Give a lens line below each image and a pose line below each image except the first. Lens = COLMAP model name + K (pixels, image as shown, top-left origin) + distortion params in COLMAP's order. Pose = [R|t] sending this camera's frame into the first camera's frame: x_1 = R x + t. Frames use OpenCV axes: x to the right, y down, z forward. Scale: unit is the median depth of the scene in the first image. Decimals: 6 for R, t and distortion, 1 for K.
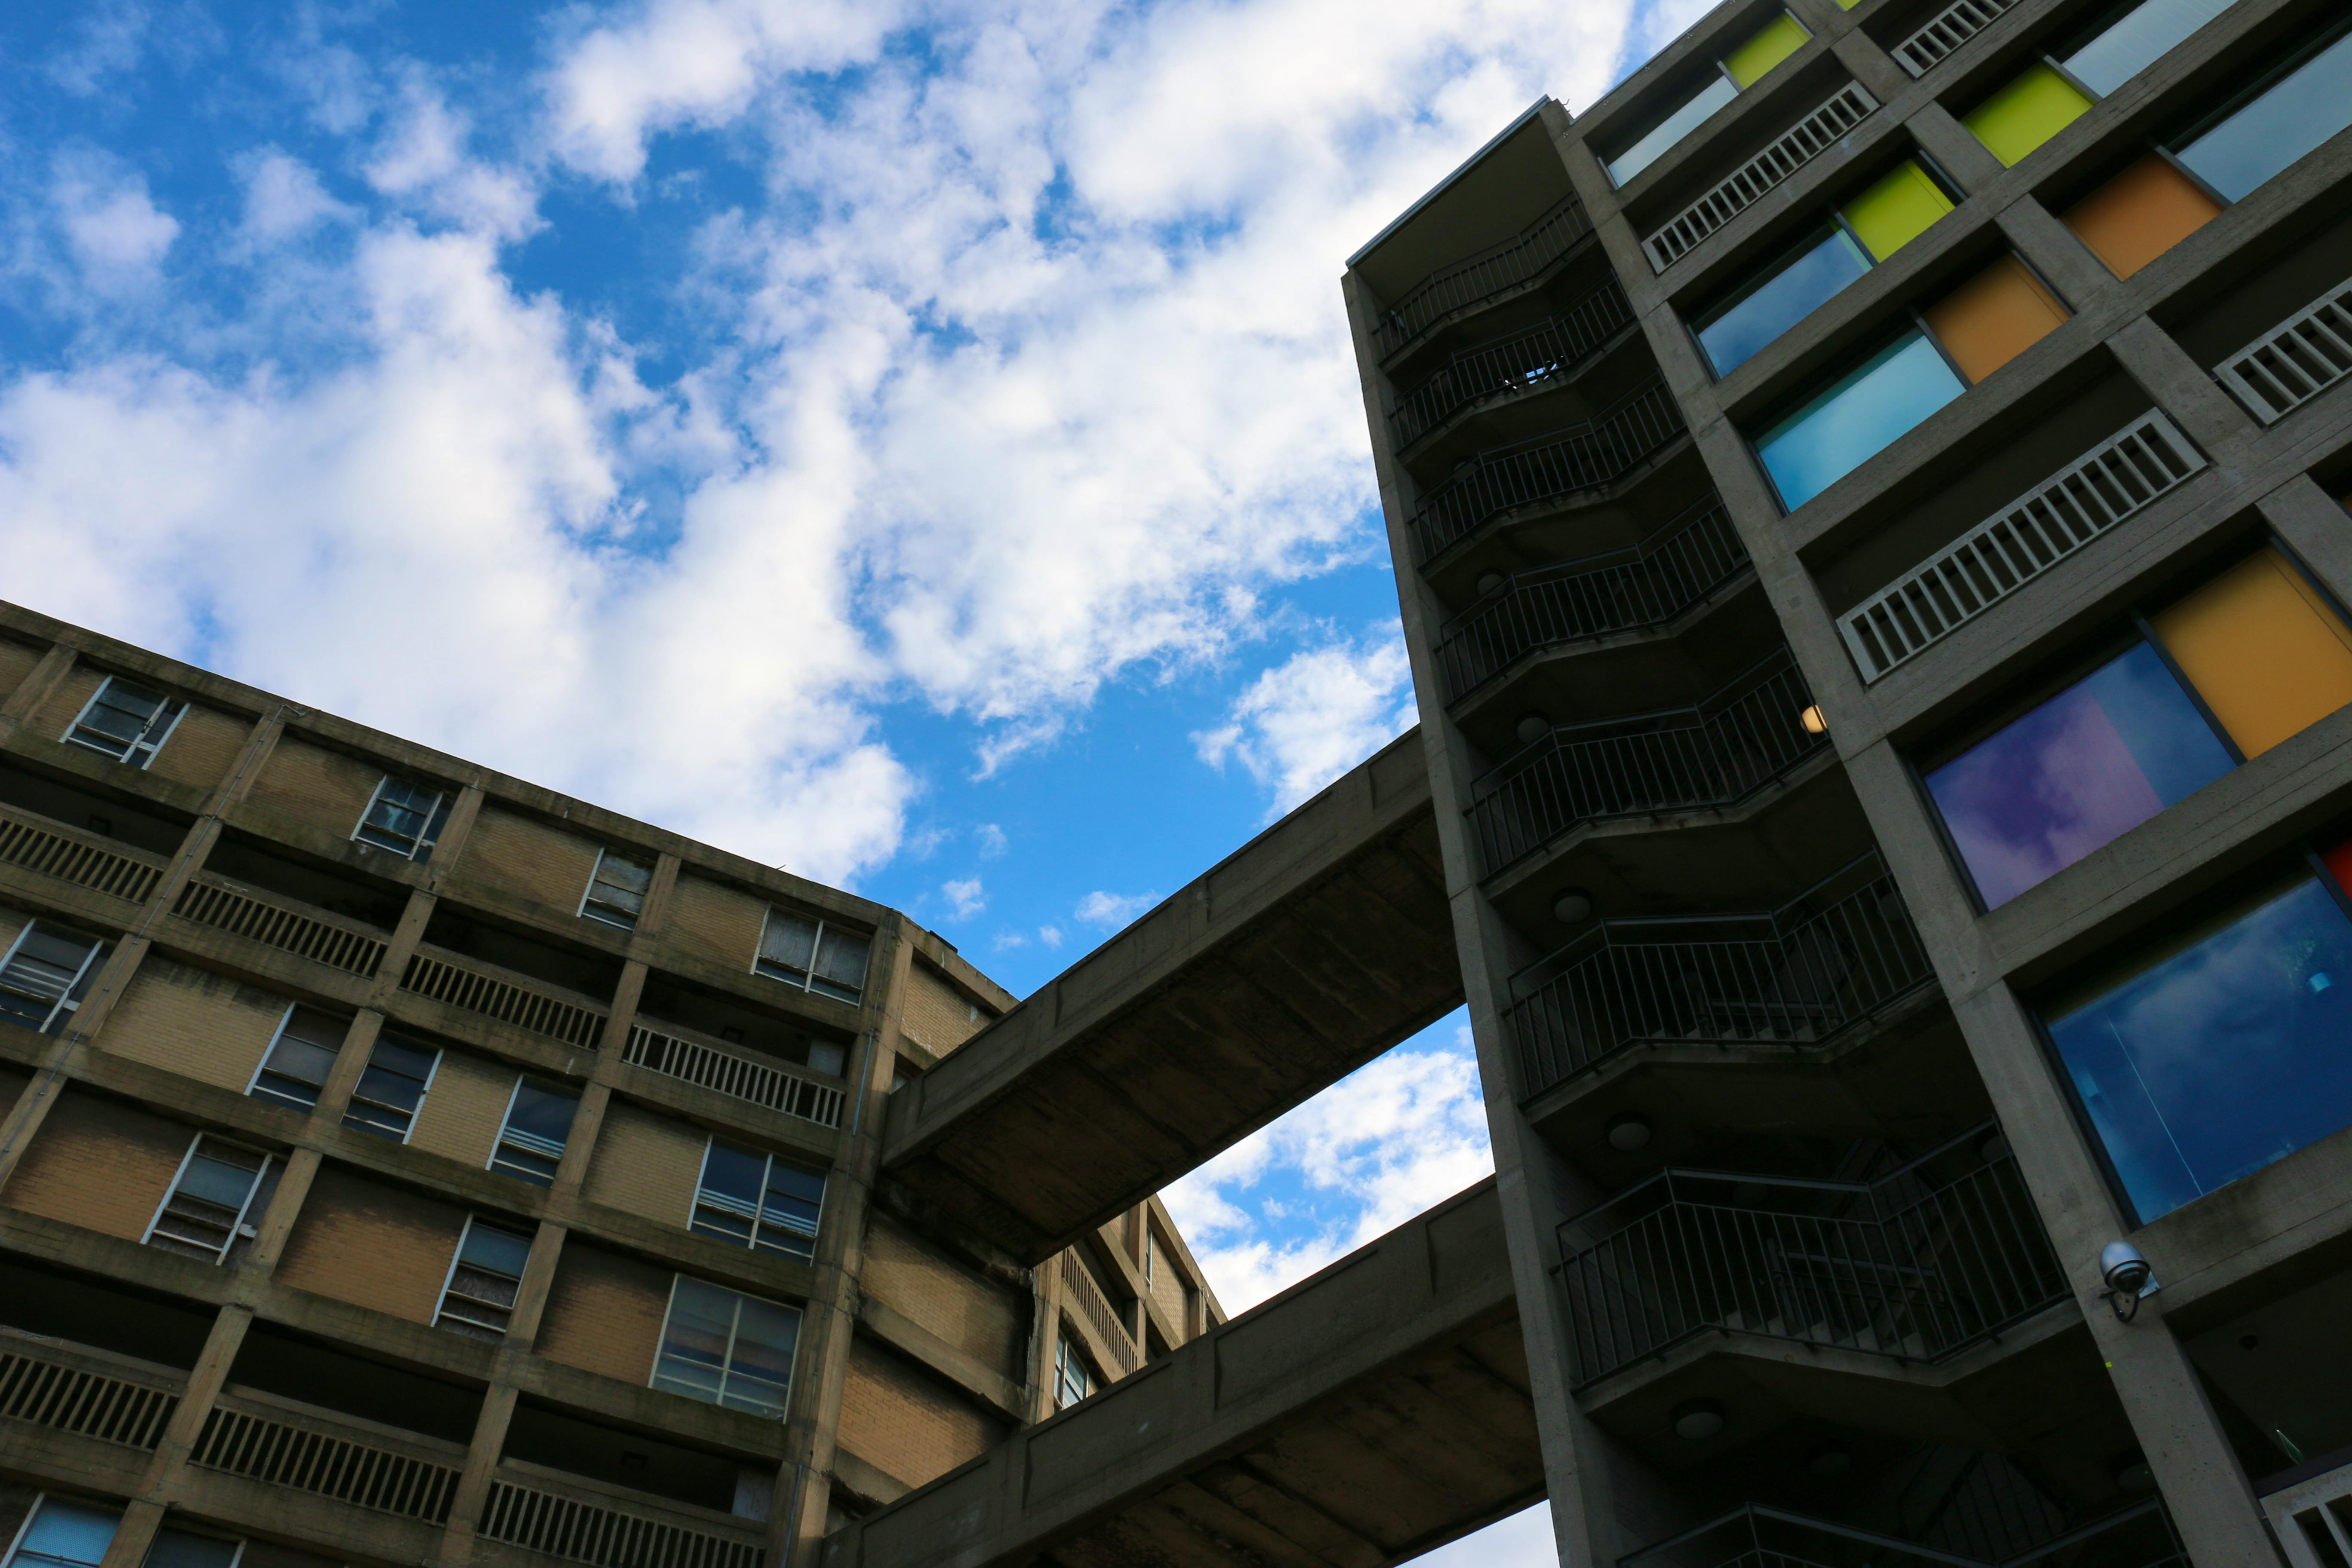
lens RADIAL K [[1907.0, 0, 1176.0], [0, 1907.0, 784.0], [0, 0, 1]] dist [-0.173717, 0.143330]
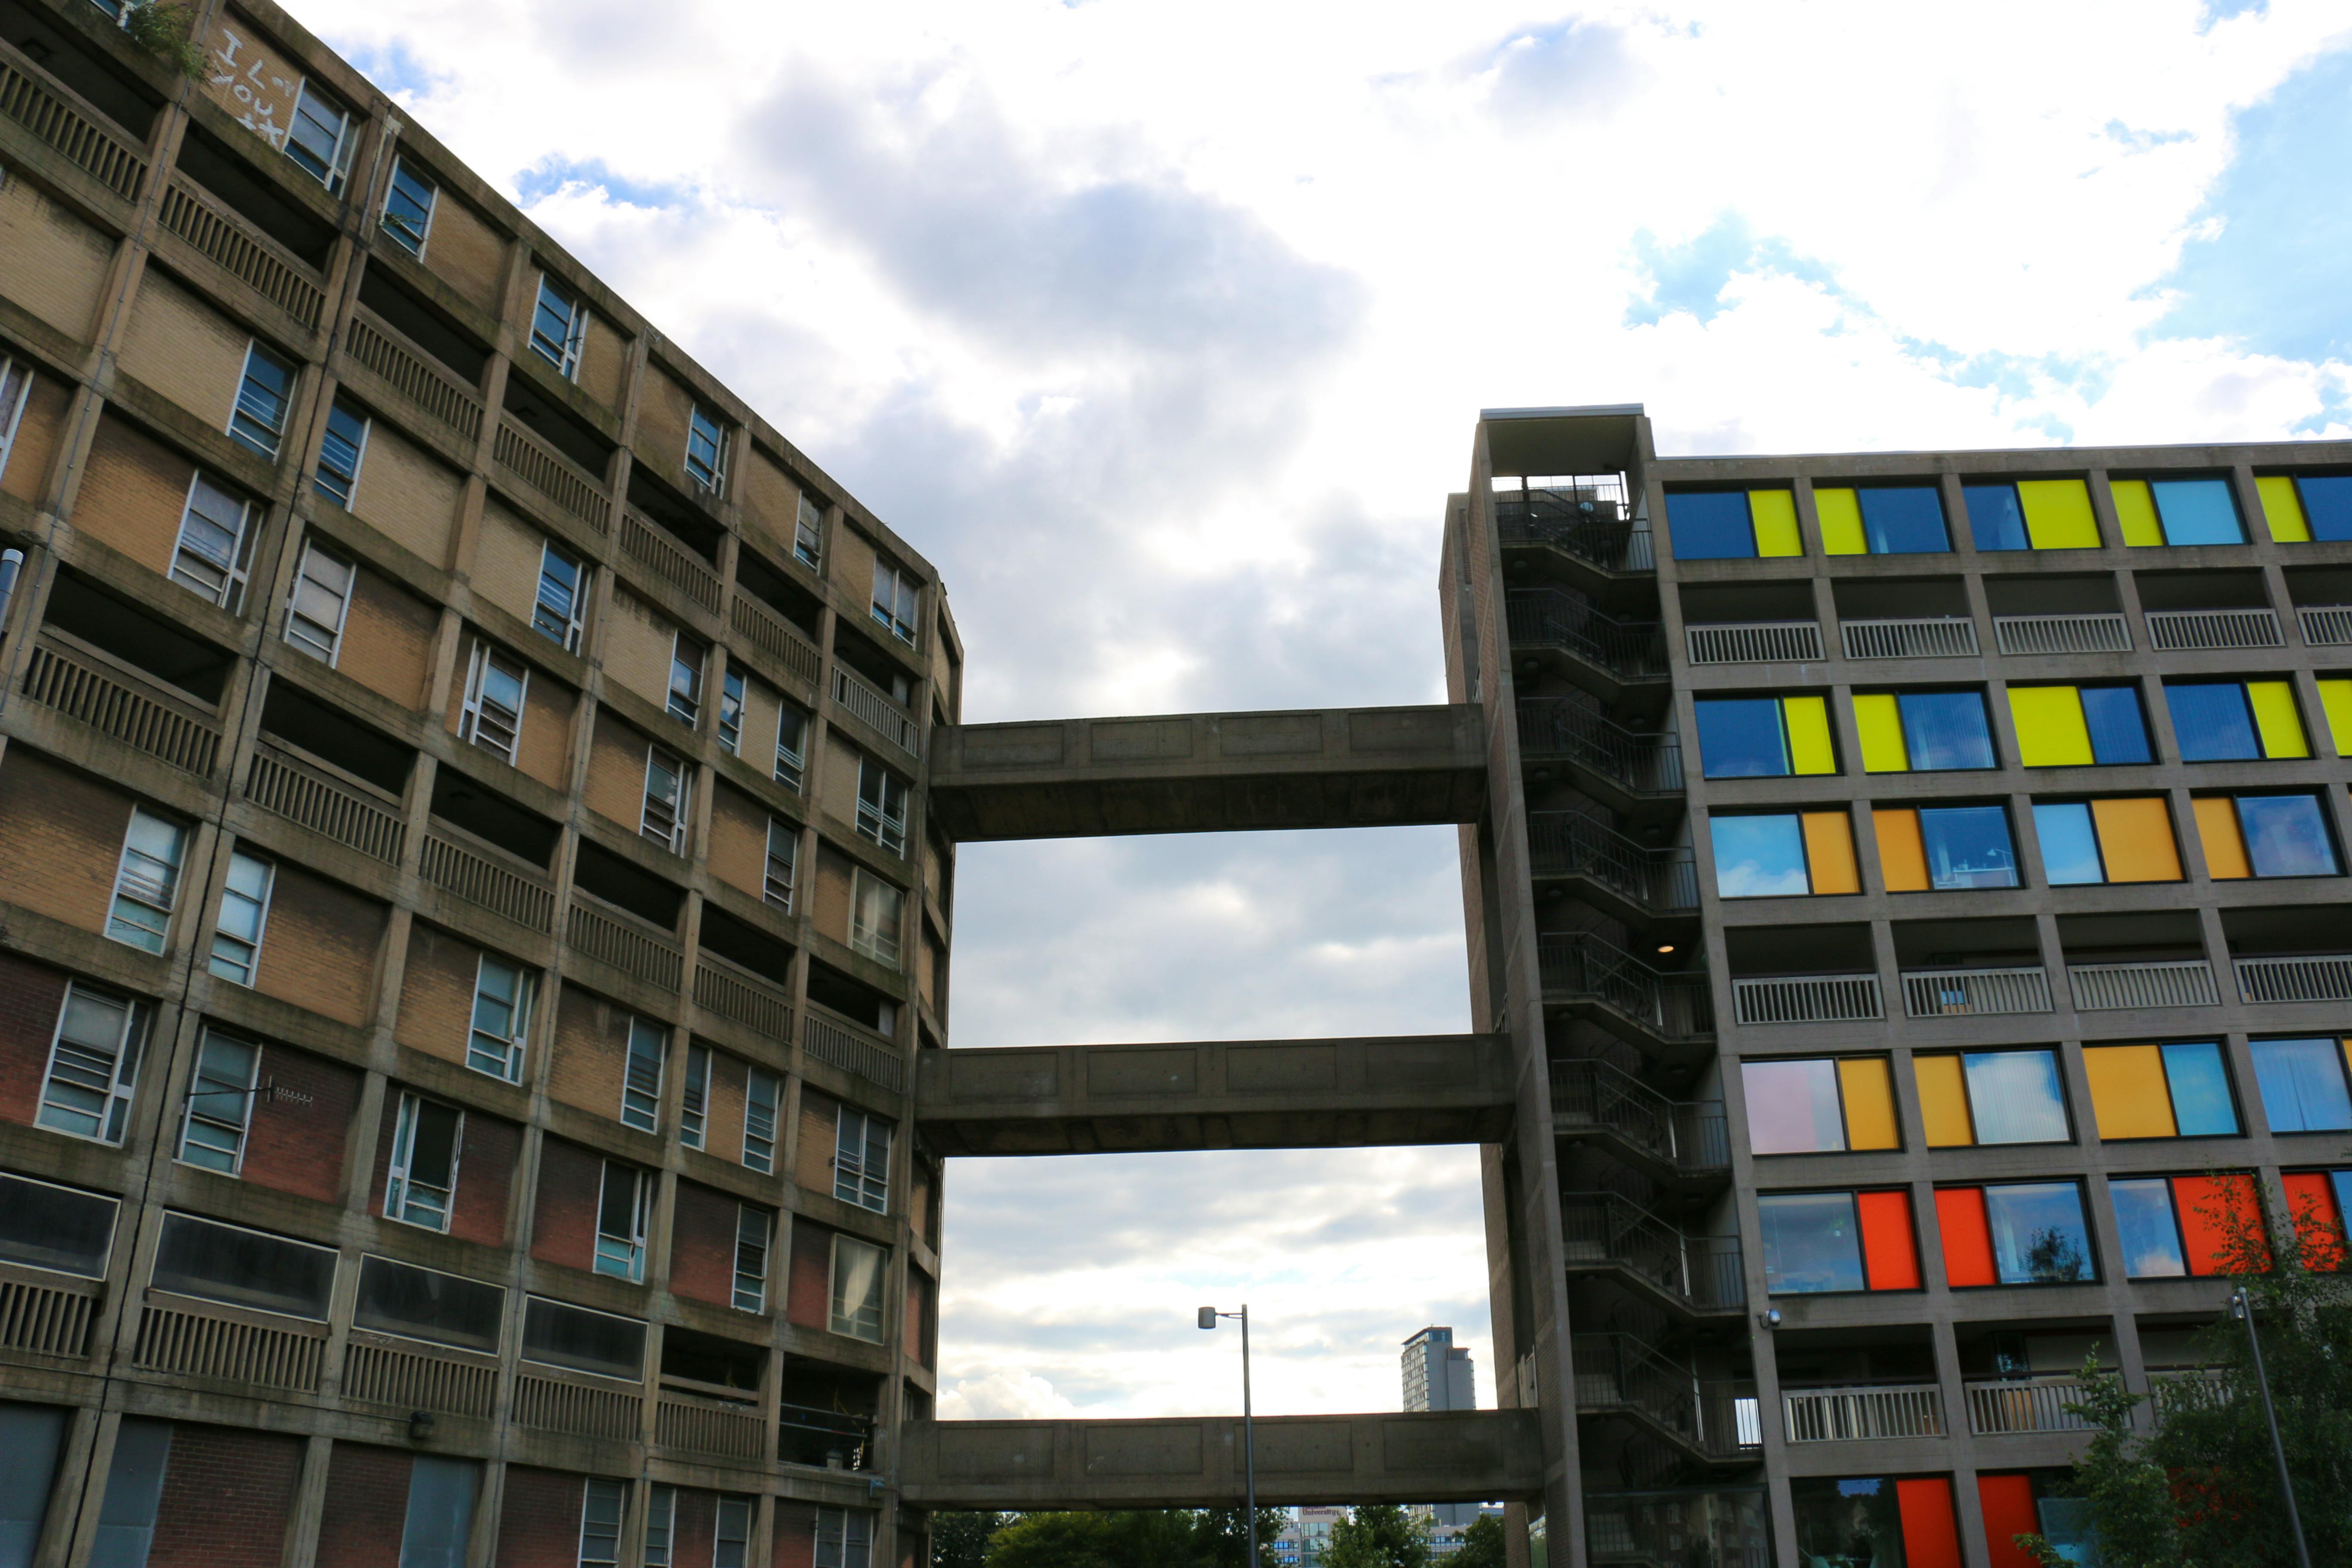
lens RADIAL K [[1907.0, 0, 1176.0], [0, 1907.0, 784.0], [0, 0, 1]] dist [-0.173717, 0.143330]
pose [[0.779601, 0.260125, 0.569700, -0.958694], [-0.491234, 0.818240, 0.298617, -0.384657], [-0.388473, -0.512658, 0.765683, -0.263421]]
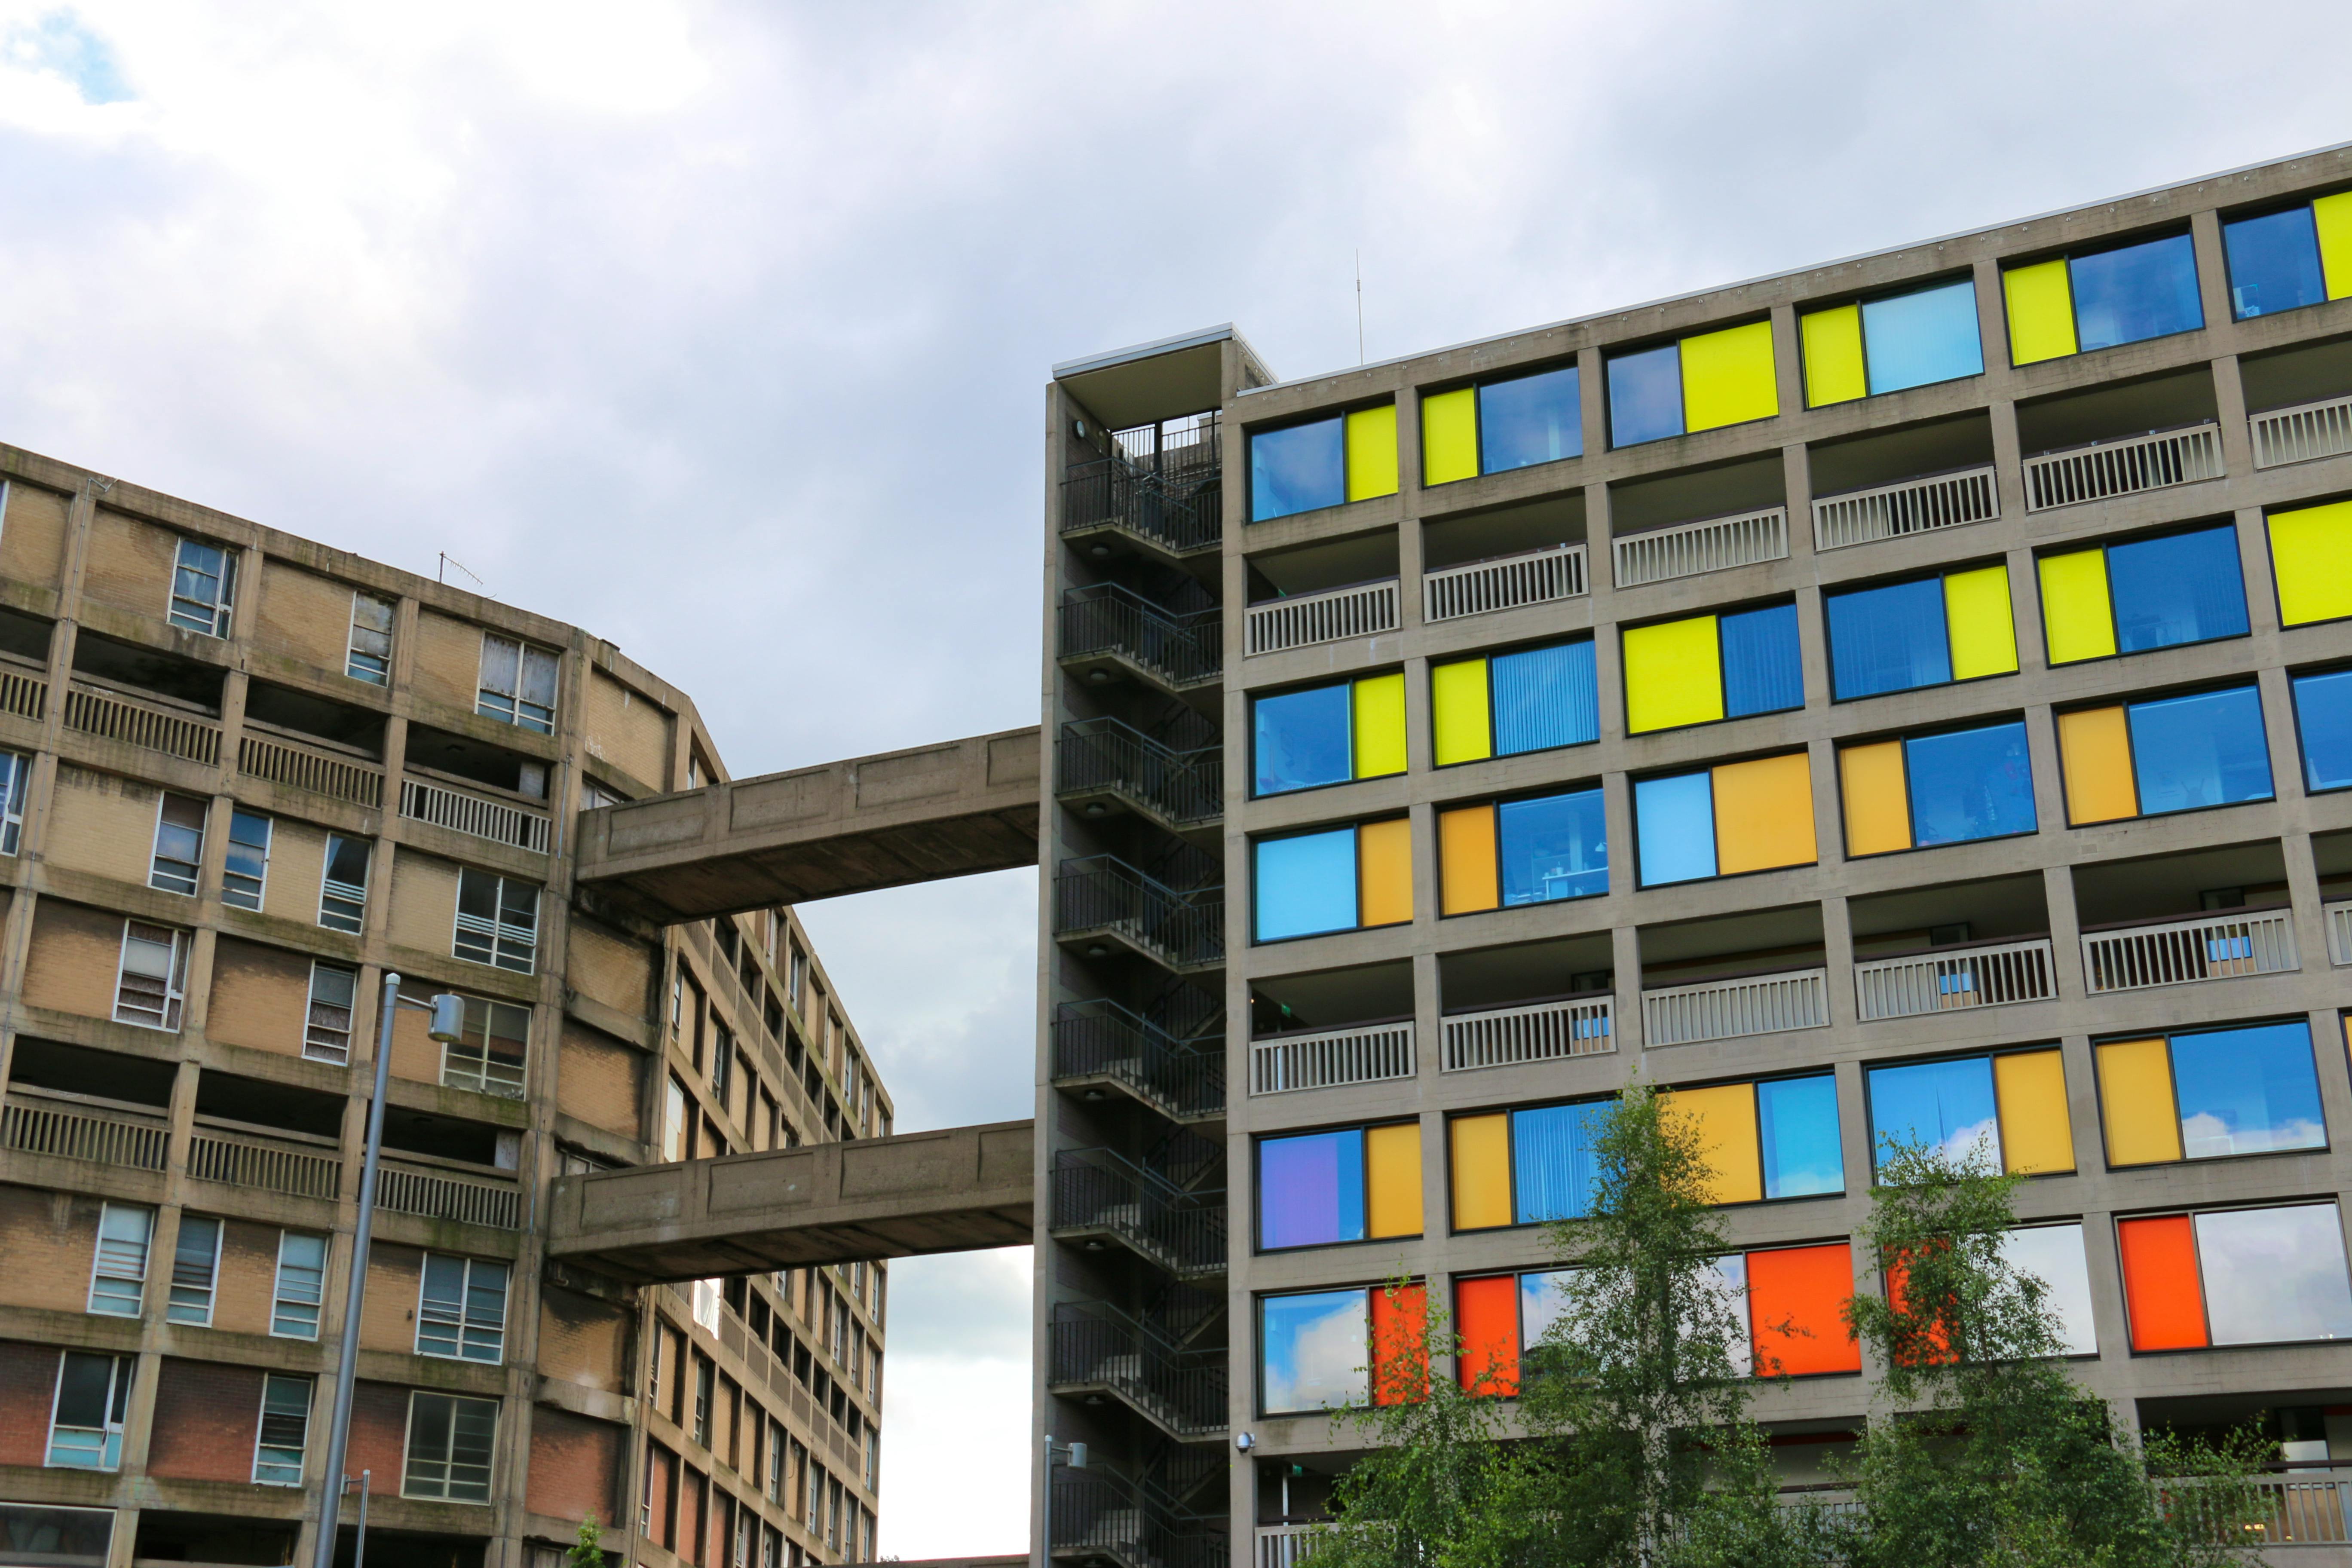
lens RADIAL K [[2877.8, 0, 1176.0], [0, 2877.8, 784.0], [0, 0, 1]] dist [-0.035906, 0.370529]
pose [[0.951597, 0.110023, 0.286982, -0.383976], [-0.242051, 0.843695, 0.479155, -1.055070], [-0.189407, -0.525426, 0.829489, -0.848287]]
